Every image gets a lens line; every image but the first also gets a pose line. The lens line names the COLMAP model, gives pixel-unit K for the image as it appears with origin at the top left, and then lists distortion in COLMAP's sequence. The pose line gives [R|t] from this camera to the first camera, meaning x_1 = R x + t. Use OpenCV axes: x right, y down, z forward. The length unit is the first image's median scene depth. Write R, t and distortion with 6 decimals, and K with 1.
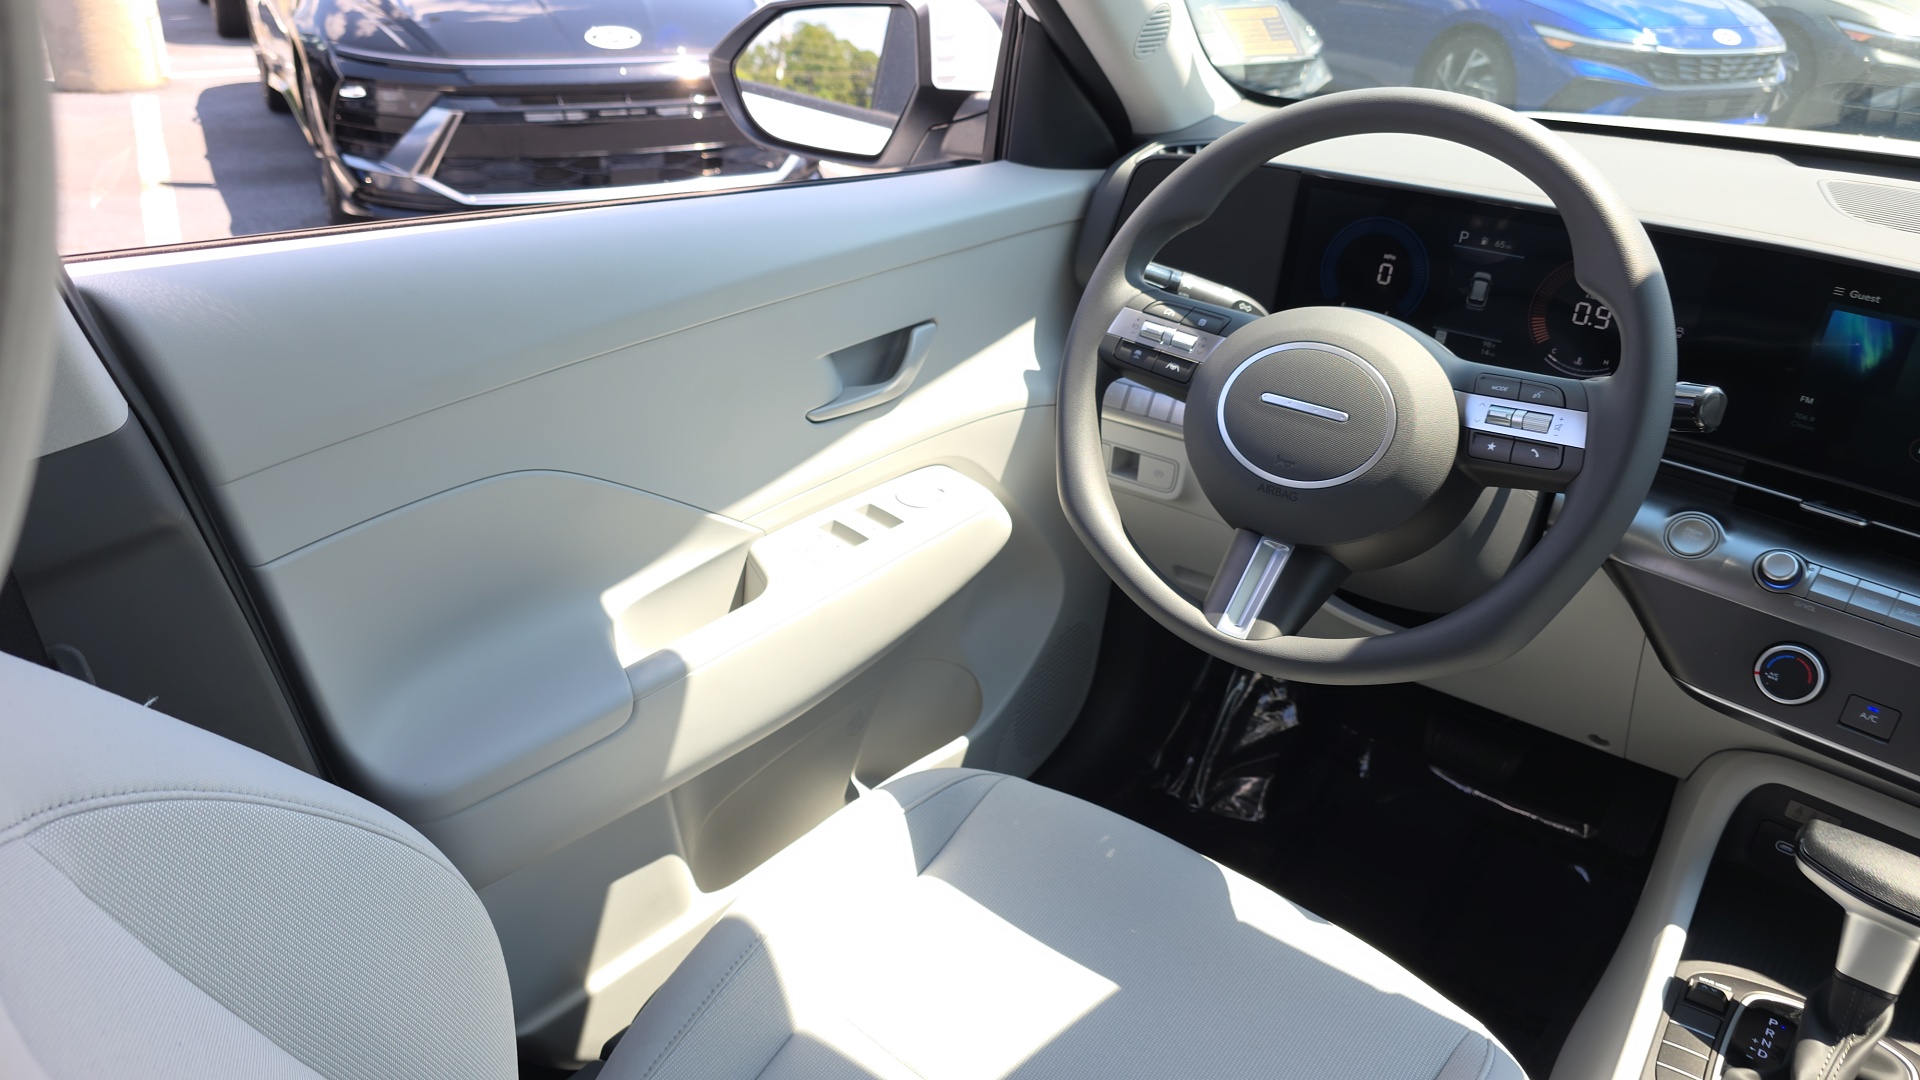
lens RADIAL K [[1308.2, 0, 929.5], [0, 1308.2, 542.3], [0, 0, 1]] dist [0.042736, -0.050790]
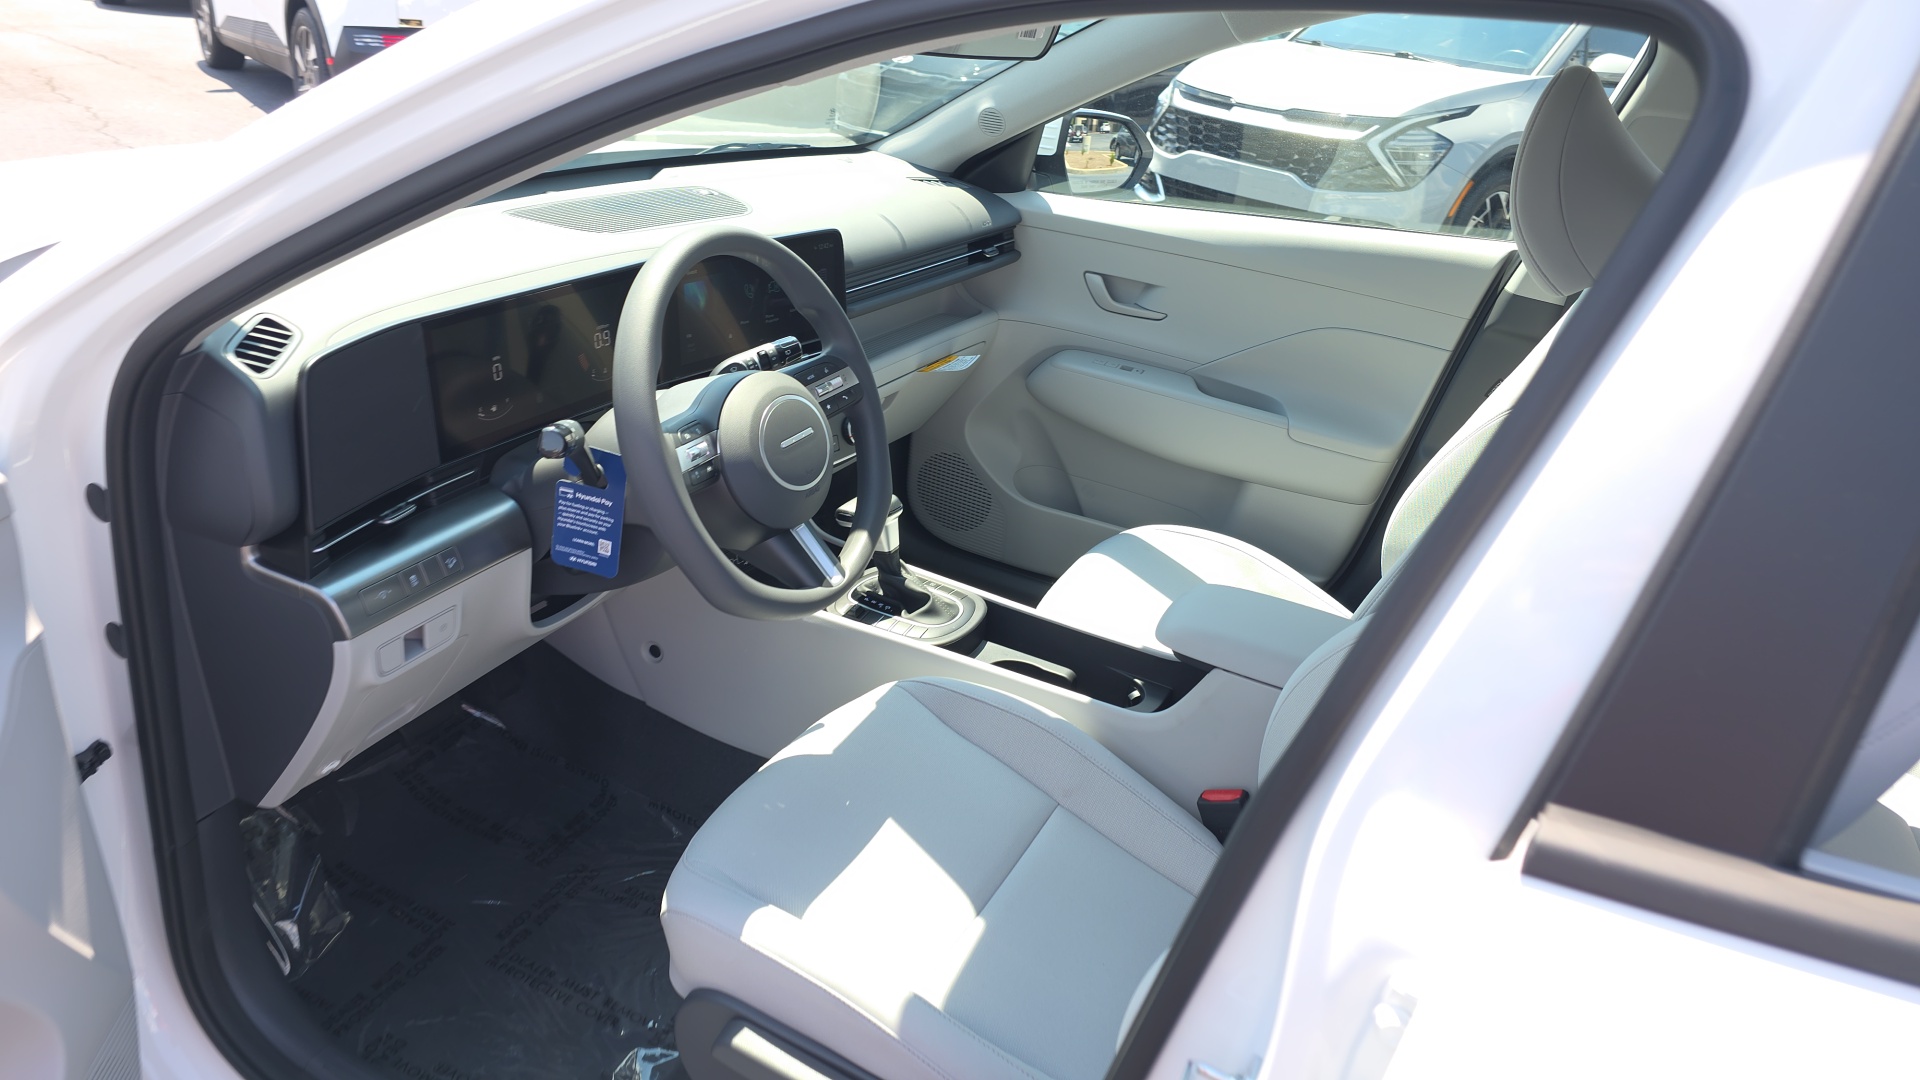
lens RADIAL K [[1303.7, 0, 885.4], [0, 1303.7, 533.4], [0, 0, 1]] dist [0.093242, -0.064733]
pose [[-0.197298, -0.453611, 0.869086, -0.955609], [0.353369, 0.794011, 0.494648, -0.629202], [-0.914442, 0.404701, 0.003635, 0.814403]]
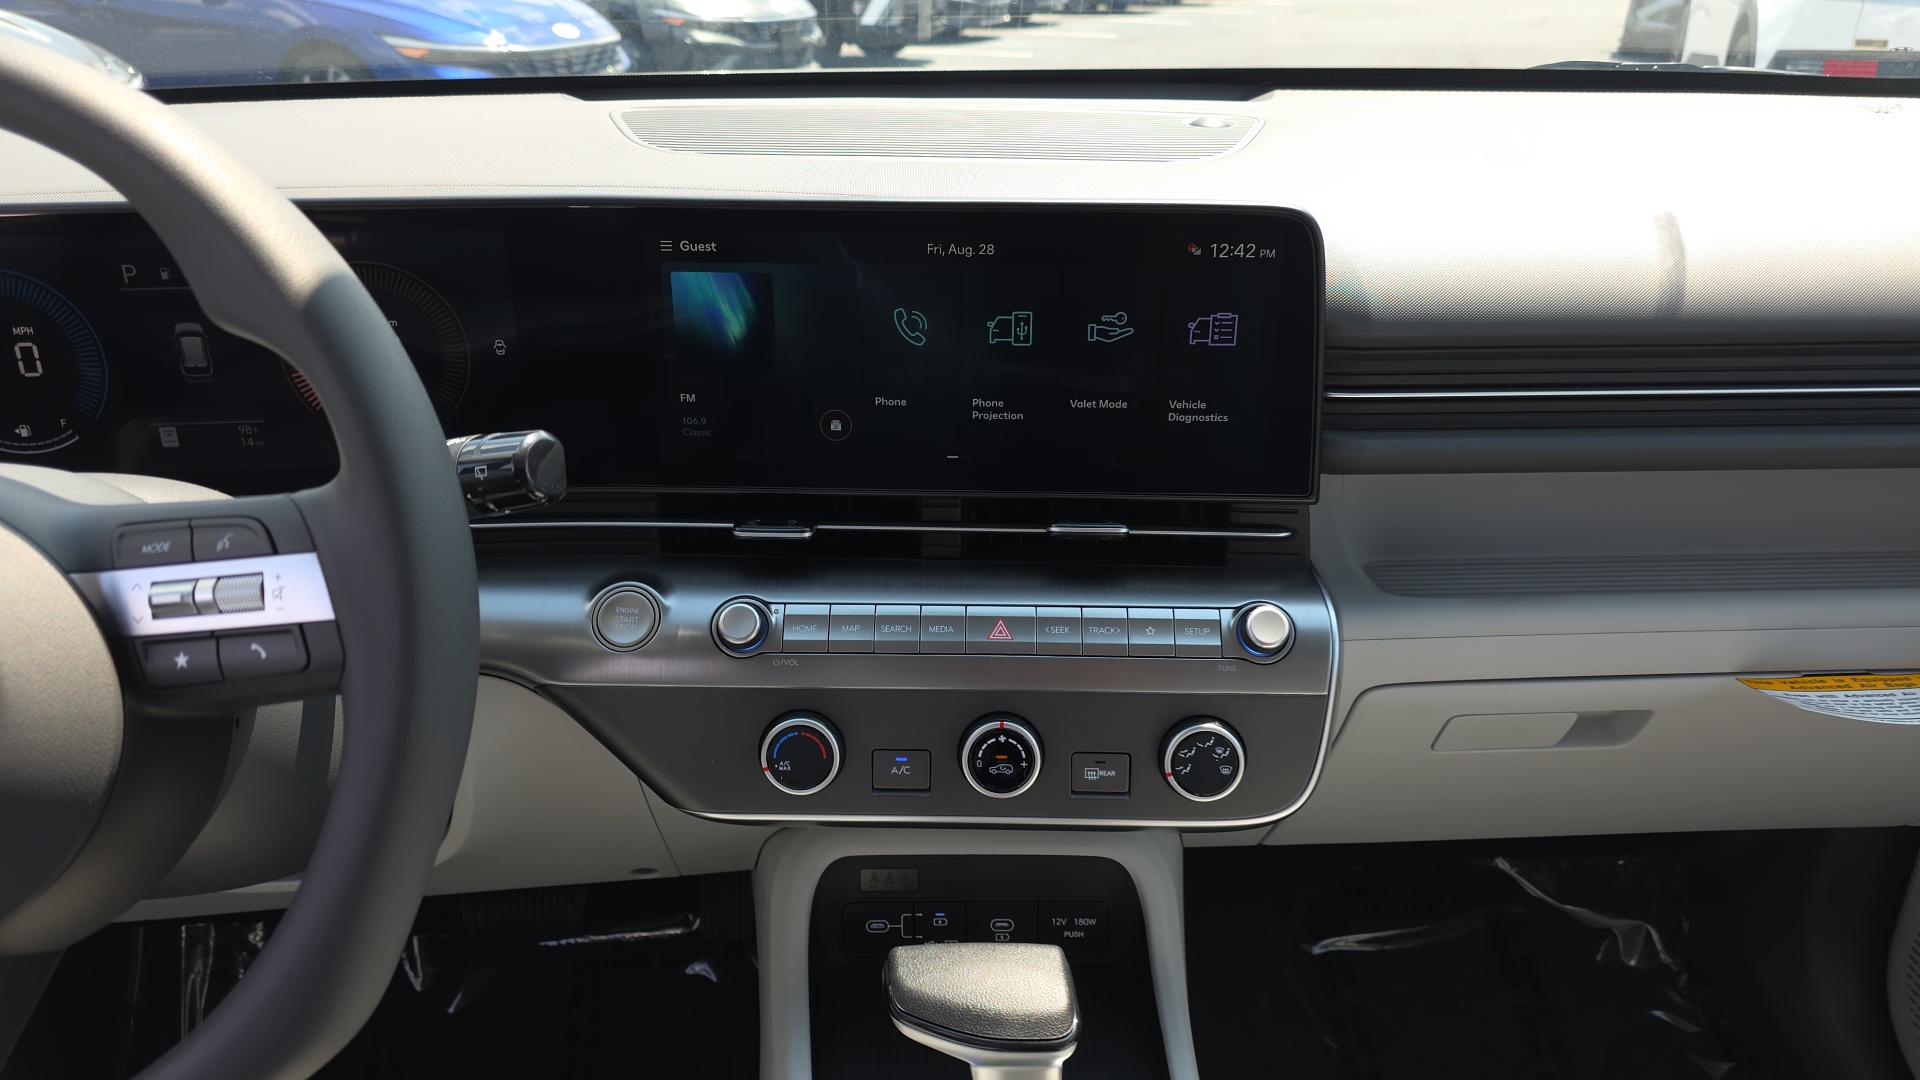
lens RADIAL K [[1305.4, 0, 952.5], [0, 1305.4, 566.1], [0, 0, 1]] dist [0.088645, -0.109688]
pose [[0.714206, -0.338585, 0.612592, 0.276502], [0.340159, 0.932809, 0.118988, -0.054405], [-0.611720, 0.123397, 0.781391, 0.333312]]
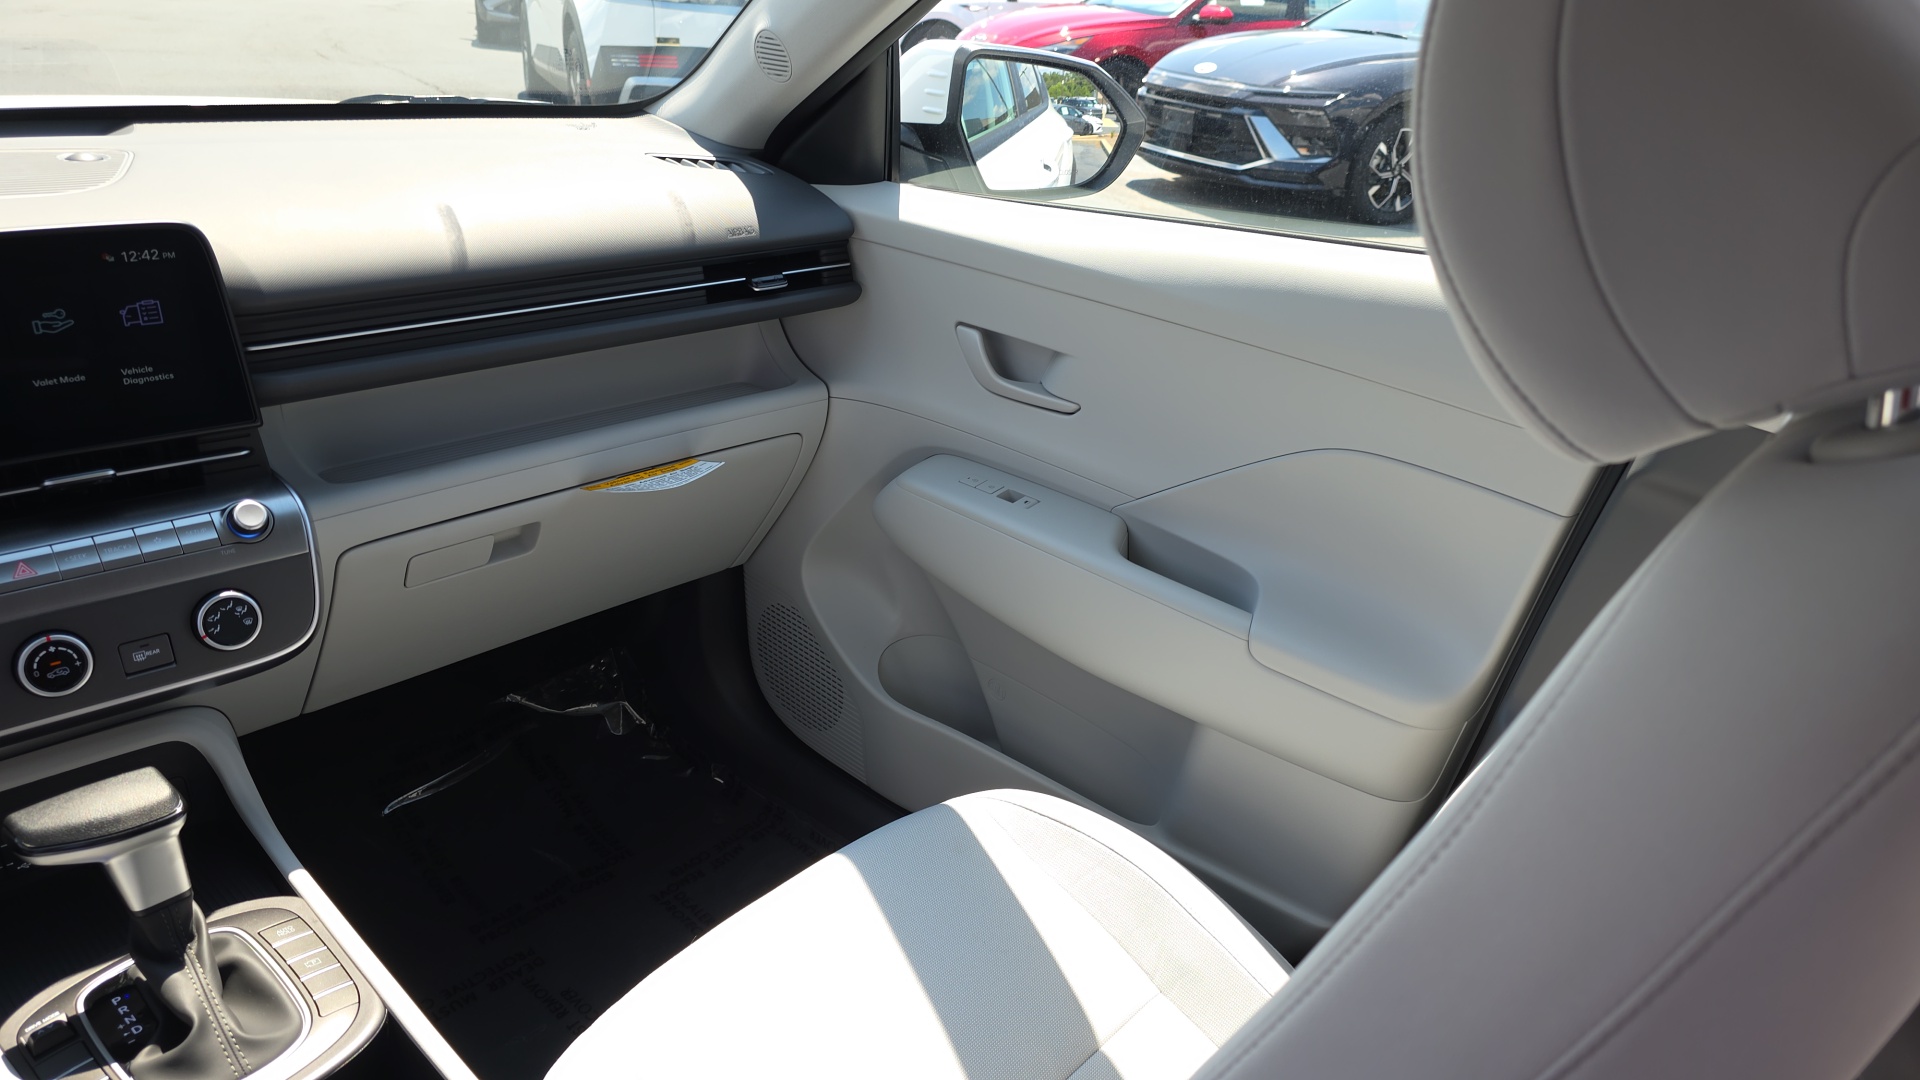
lens RADIAL K [[1305.2, 0, 1000.7], [0, 1305.2, 534.9], [0, 0, 1]] dist [0.030564, -0.035935]
pose [[0.010777, -0.438149, 0.898838, -0.062791], [0.390299, 0.829432, 0.399637, -0.046003], [-0.920625, 0.346509, 0.179947, 0.096834]]
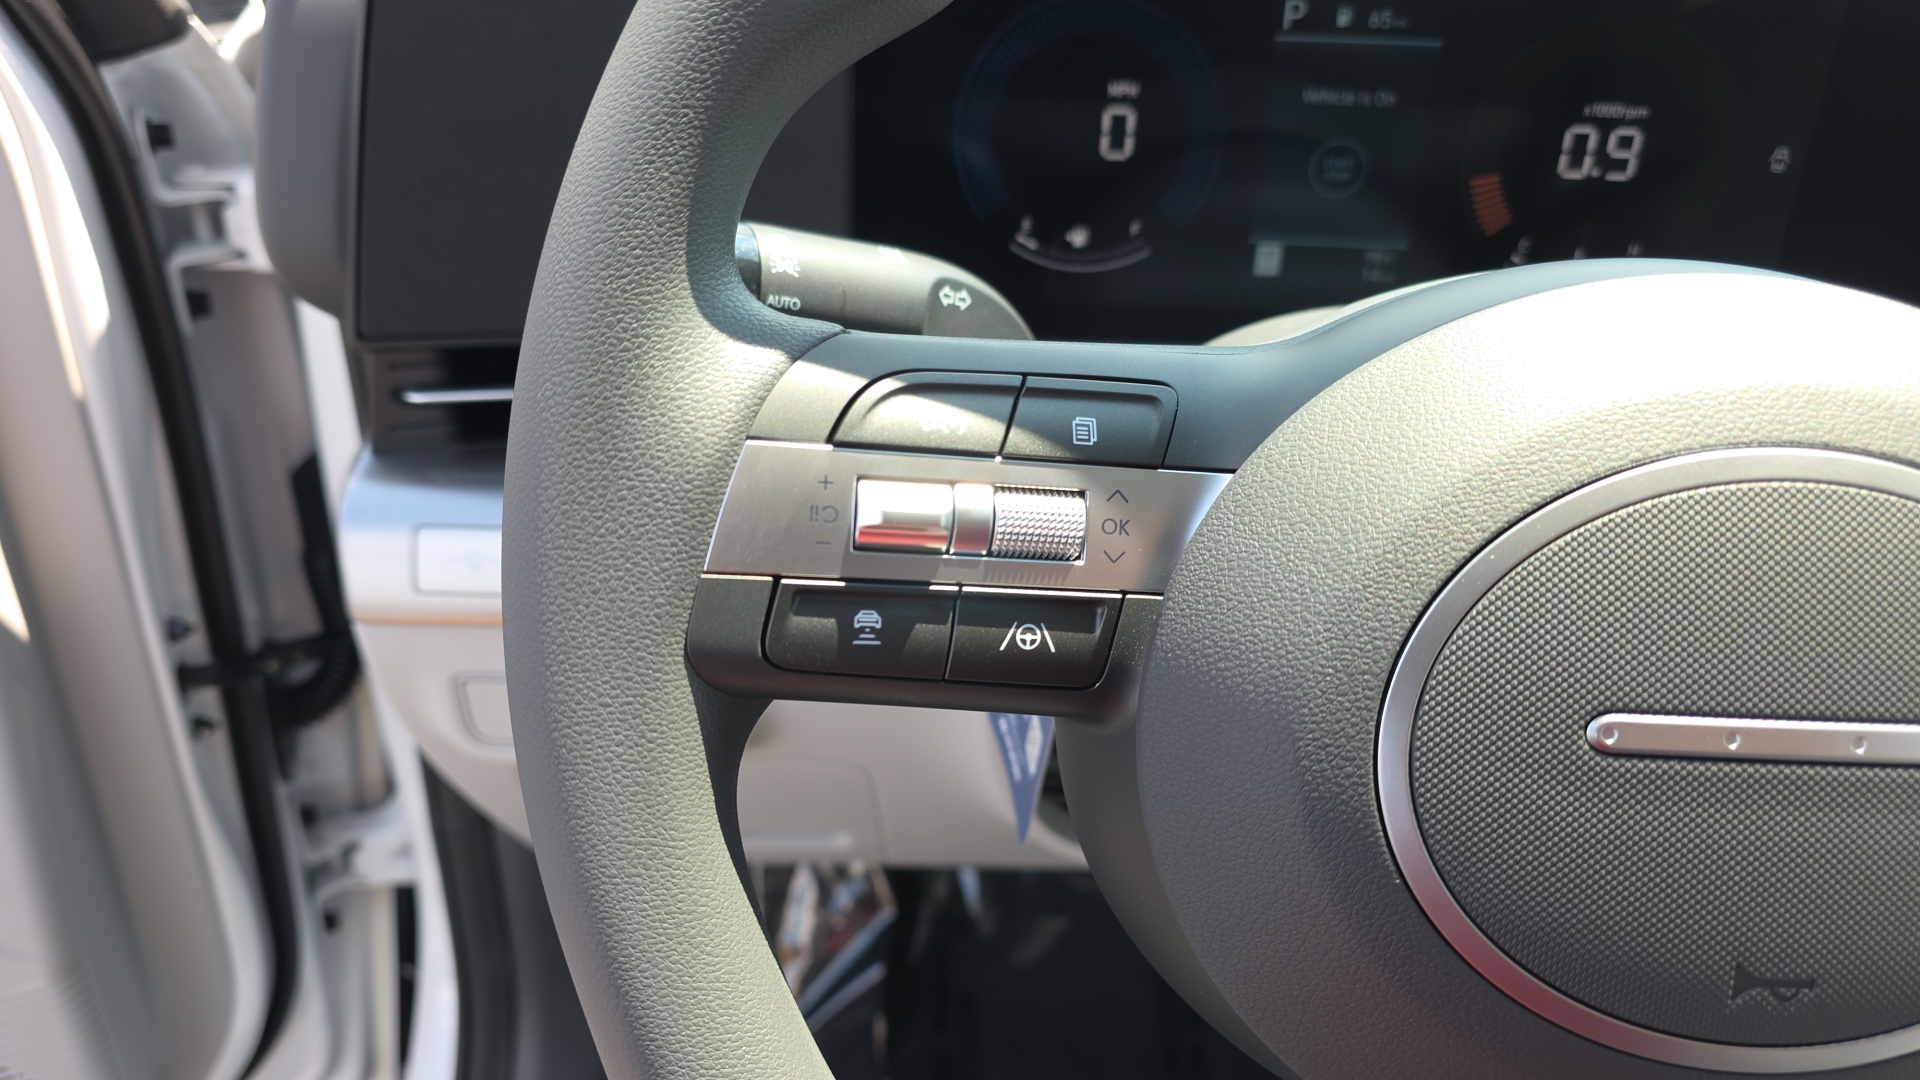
lens RADIAL K [[1363.1, 0, 931.2], [0, 1363.1, 544.3], [0, 0, 1]] dist [0.014331, -0.048263]
pose [[0.796029, -0.310707, 0.519422, 0.046573], [0.271643, 0.950295, 0.152146, -0.182653], [-0.540877, 0.019985, 0.840864, 0.760583]]
